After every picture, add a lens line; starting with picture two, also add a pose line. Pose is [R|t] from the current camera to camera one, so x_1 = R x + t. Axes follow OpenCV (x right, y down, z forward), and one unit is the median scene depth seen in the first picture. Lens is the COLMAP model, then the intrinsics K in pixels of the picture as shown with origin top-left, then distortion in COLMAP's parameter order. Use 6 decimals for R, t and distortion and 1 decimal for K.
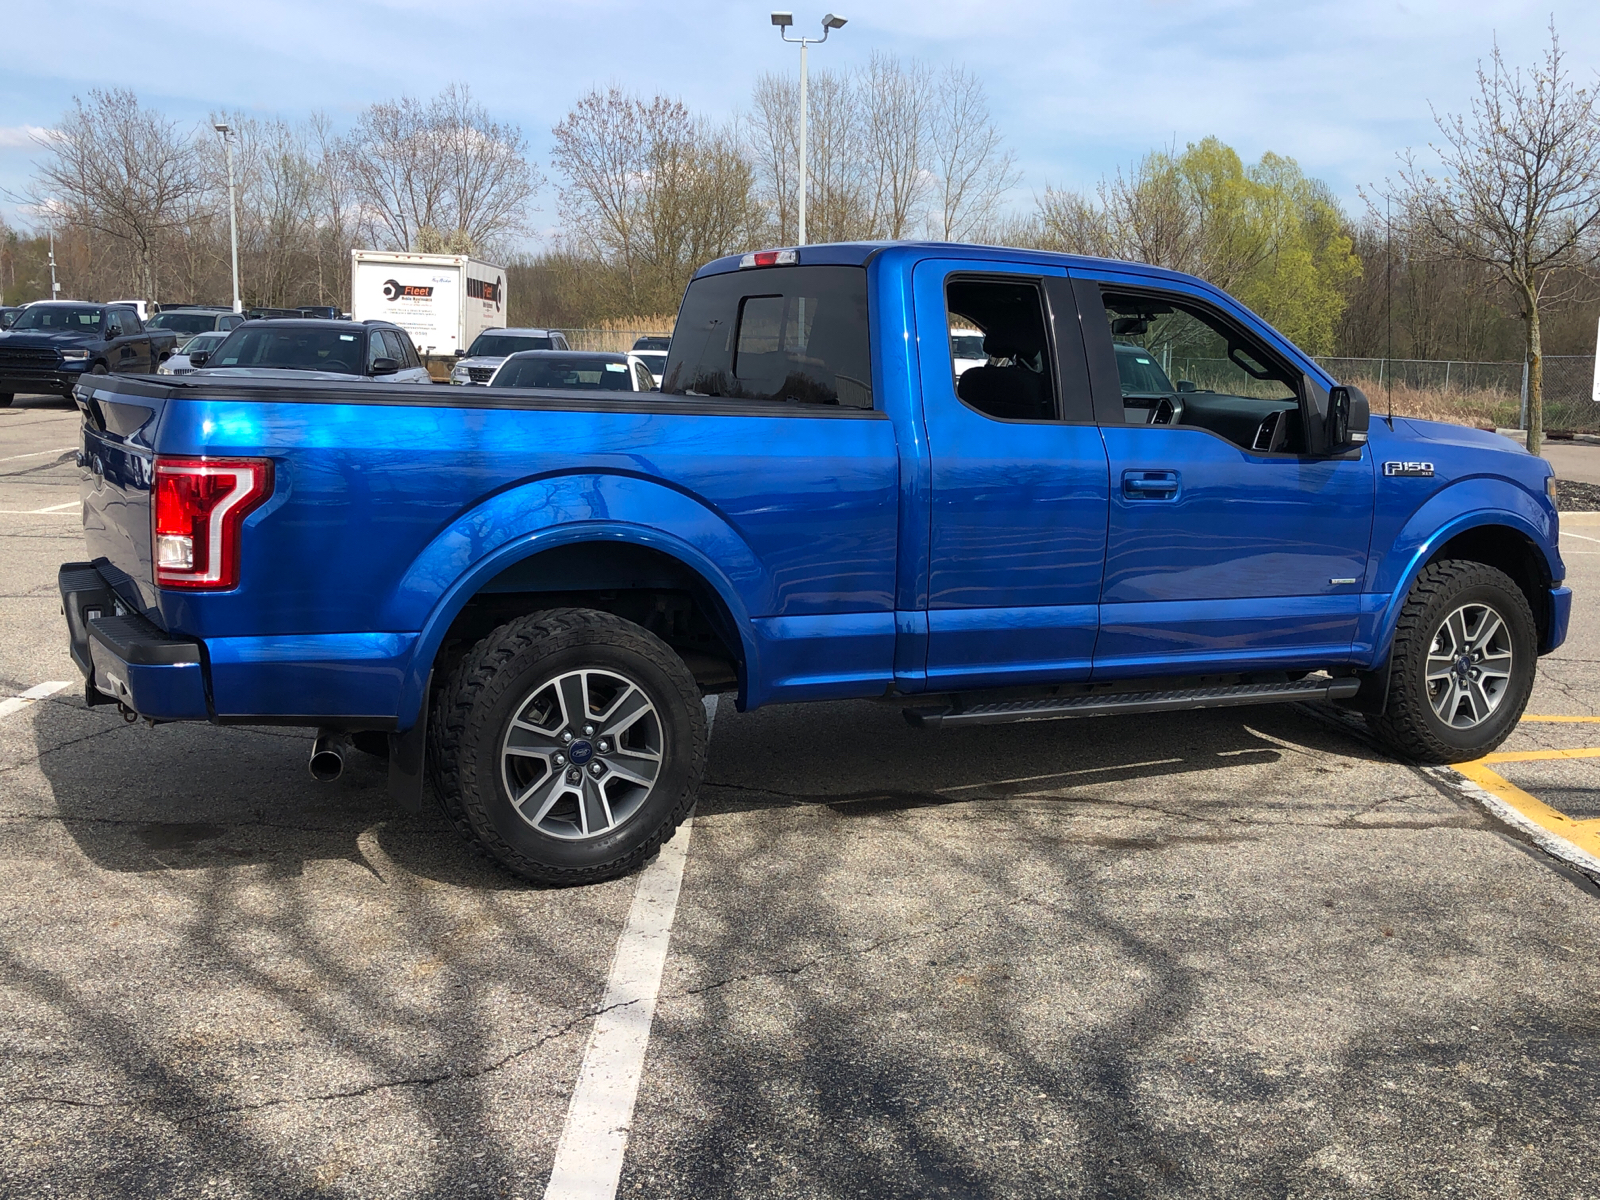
lens RADIAL K [[1625.2, 0, 839.4], [0, 1625.2, 599.3], [0, 0, 1]] dist [0.044581, -0.102268]
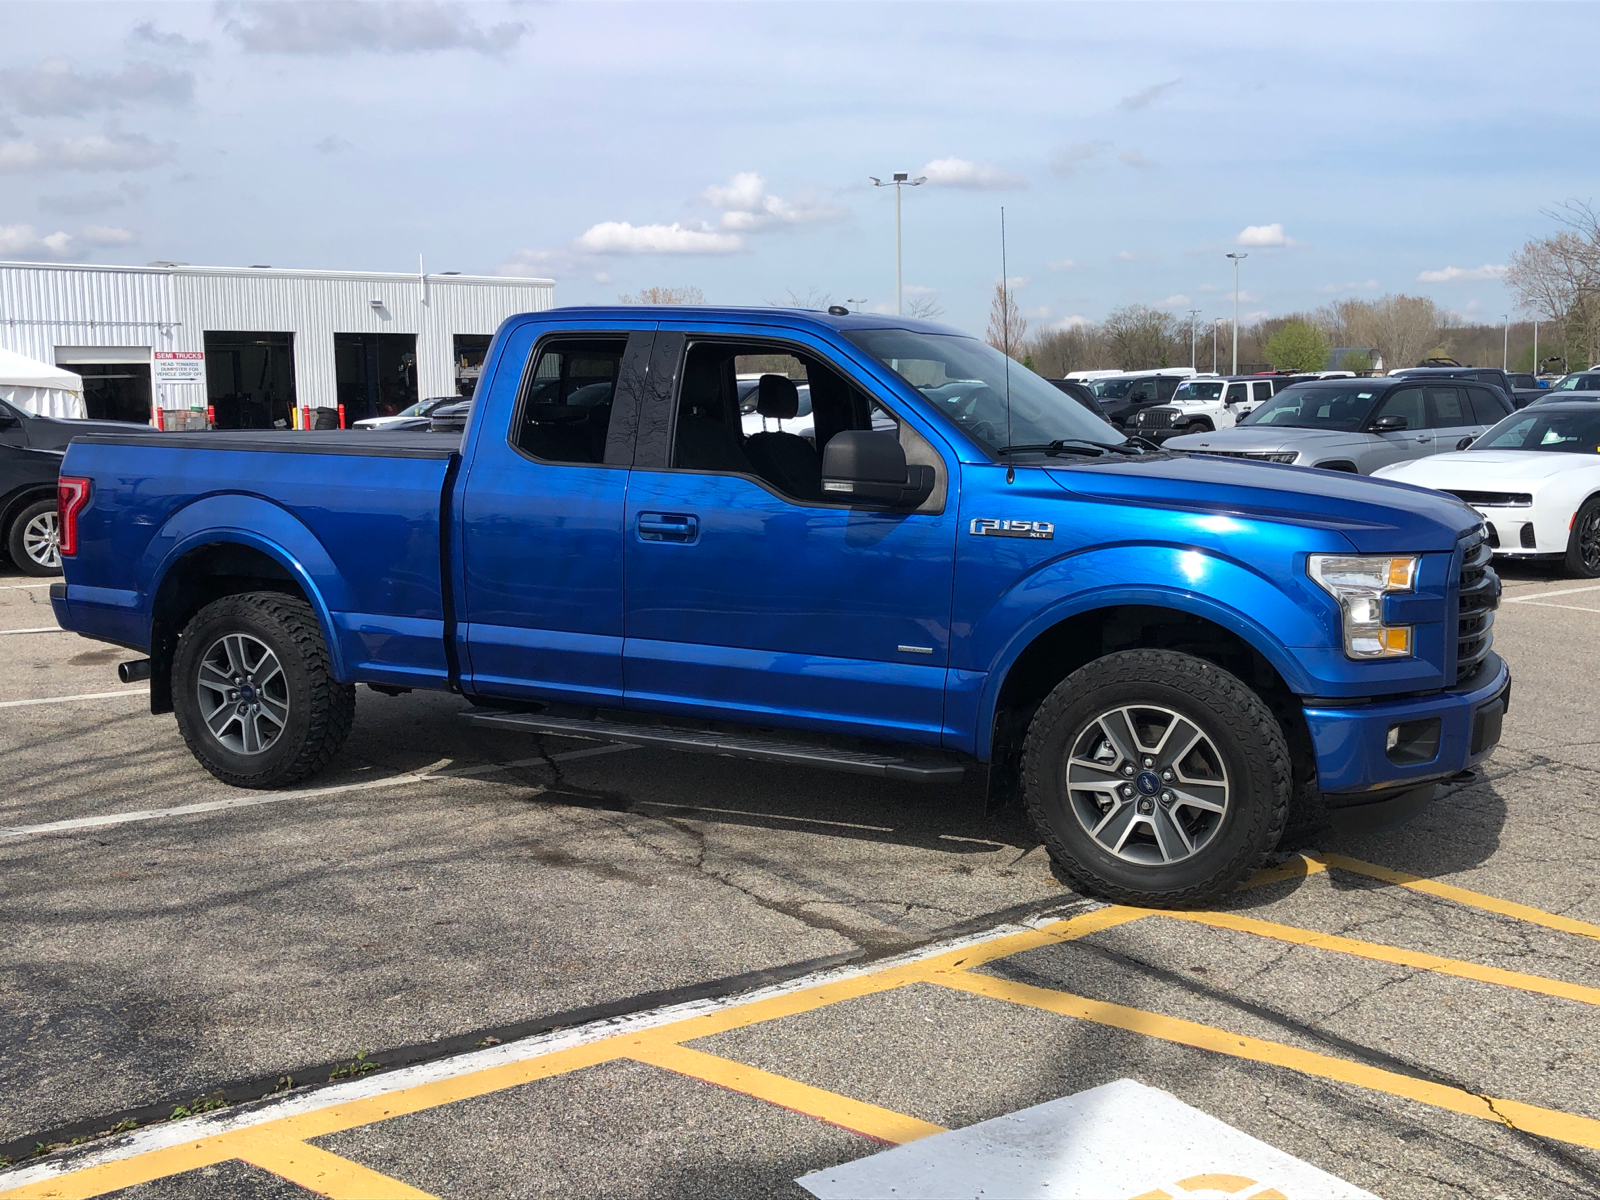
lens RADIAL K [[1605.1, 0, 841.5], [0, 1605.1, 600.6], [0, 0, 1]] dist [0.037730, -0.054151]
pose [[0.583656, 0.073765, -0.808643, 1.268634], [-0.102057, 0.994632, 0.017069, -0.062638], [0.805562, 0.072565, 0.588052, 0.582444]]
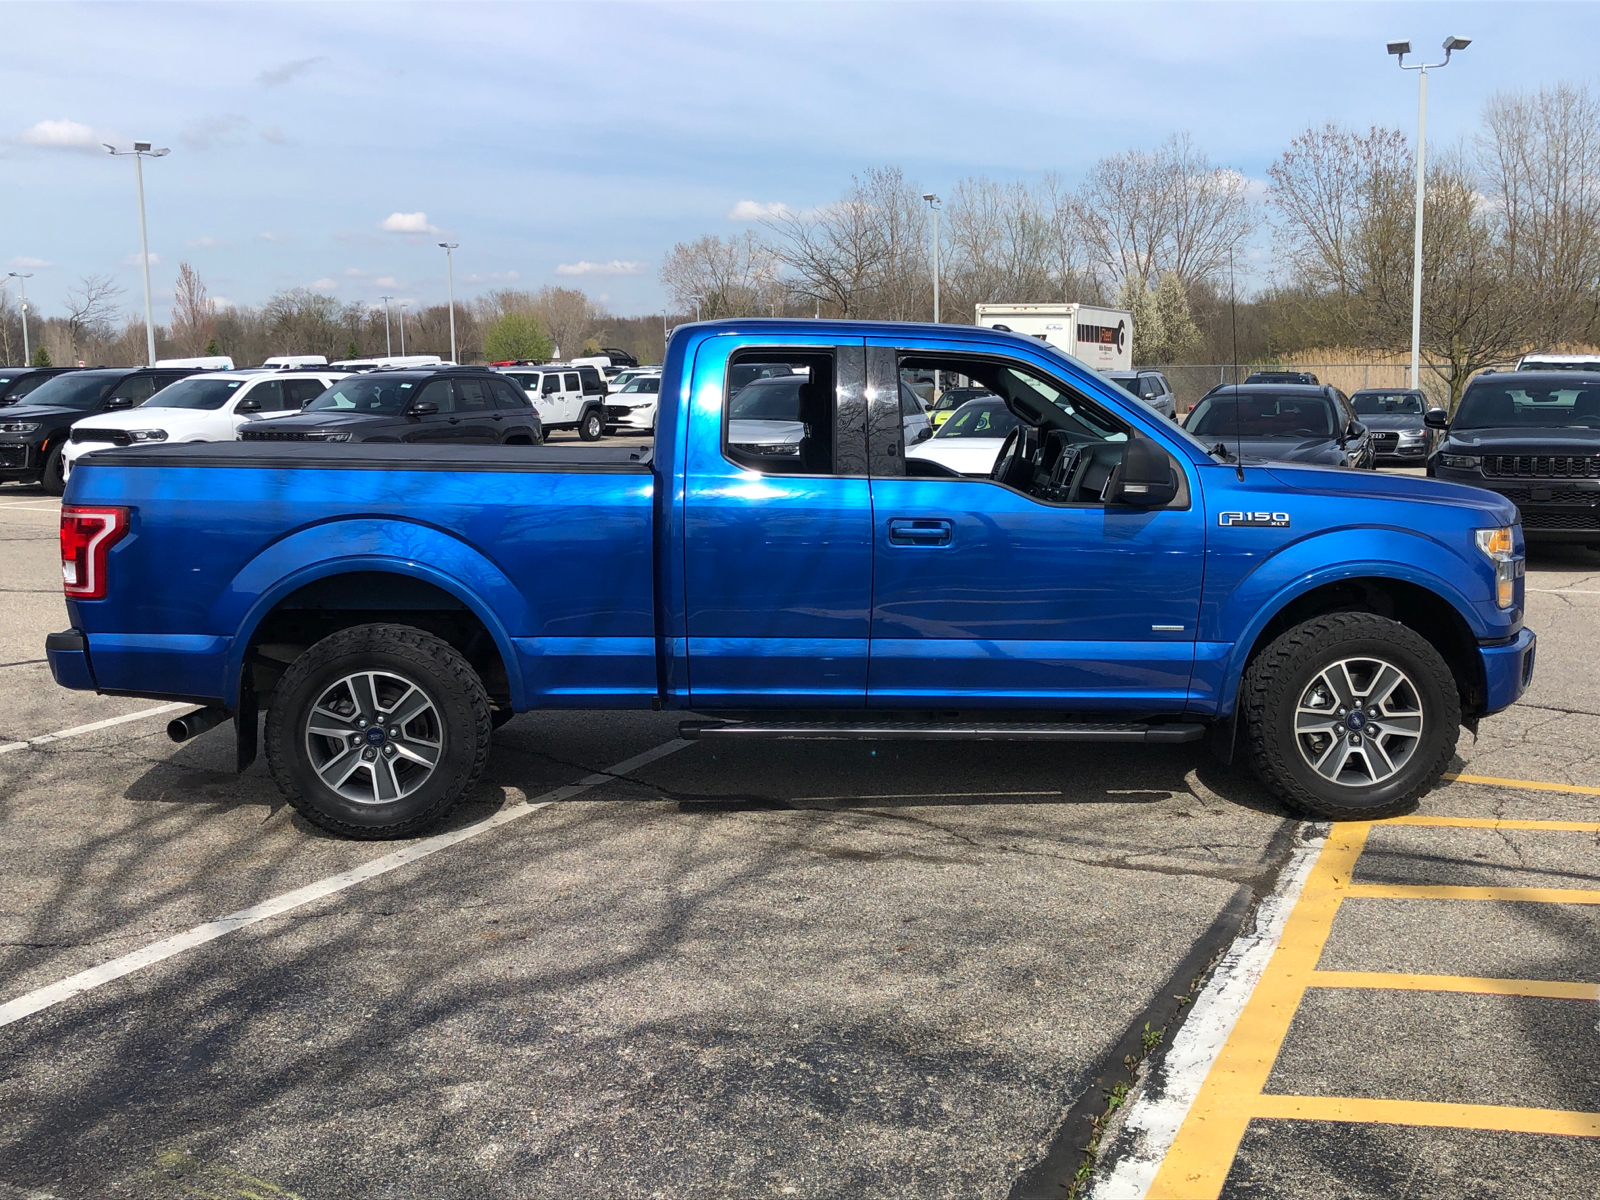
lens RADIAL K [[1579.8, 0, 850.2], [0, 1579.8, 597.8], [0, 0, 1]] dist [0.060747, -0.154623]
pose [[0.905413, 0.029625, -0.423496, 0.703693], [-0.037668, 0.999234, -0.010632, -0.015594], [0.422857, 0.025579, 0.905835, 0.022200]]
